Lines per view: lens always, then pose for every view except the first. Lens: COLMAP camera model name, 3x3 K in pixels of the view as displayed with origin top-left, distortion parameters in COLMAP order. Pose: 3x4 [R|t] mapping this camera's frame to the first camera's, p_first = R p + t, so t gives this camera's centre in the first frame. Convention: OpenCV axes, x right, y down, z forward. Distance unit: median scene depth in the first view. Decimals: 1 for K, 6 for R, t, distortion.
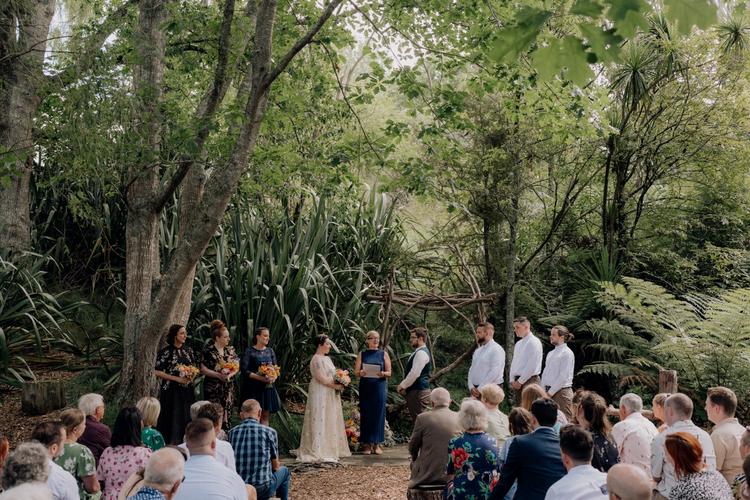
lens RADIAL K [[777.9, 0, 375.0], [0, 777.9, 250.0], [0, 0, 1]] dist [0.003613, 0.001840]
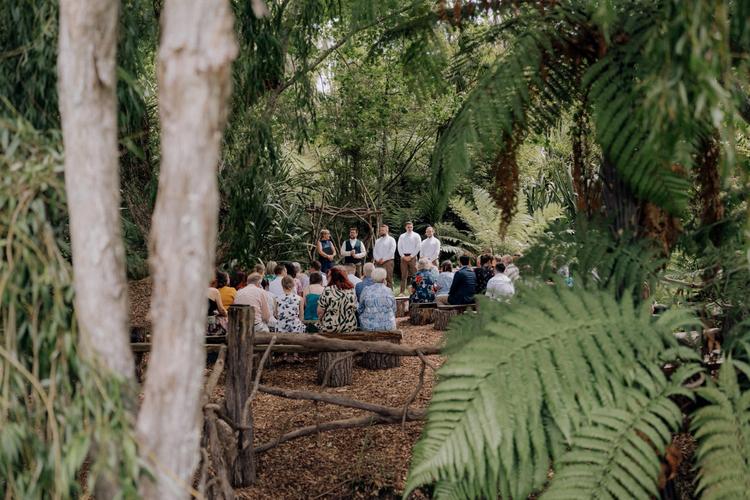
lens RADIAL K [[777.9, 0, 375.0], [0, 777.9, 250.0], [0, 0, 1]] dist [0.003613, 0.001840]
pose [[0.950672, 0.010811, 0.310008, -0.412570], [-0.048897, 0.992121, 0.115351, -0.051867], [-0.306319, -0.124820, 0.943710, -0.655499]]
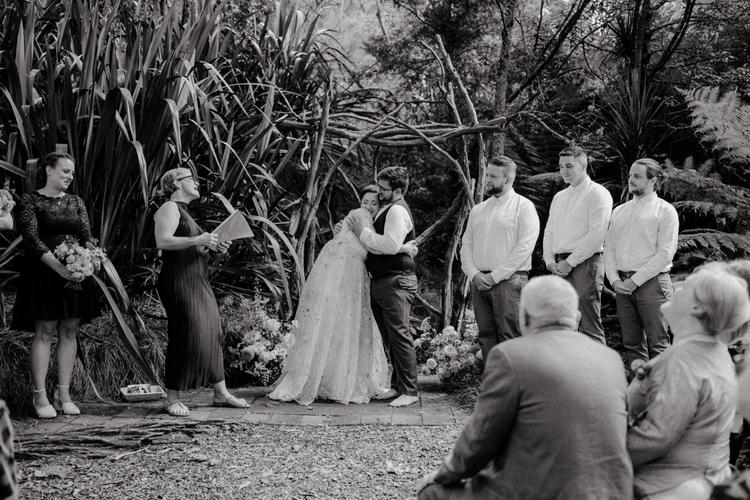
lens RADIAL K [[777.9, 0, 375.0], [0, 777.9, 250.0], [0, 0, 1]] dist [0.003613, 0.001840]
pose [[0.991286, 0.008130, 0.131473, -0.019664], [-0.025452, 0.991107, 0.130614, 0.083254], [-0.129241, -0.132822, 0.982677, 0.432118]]
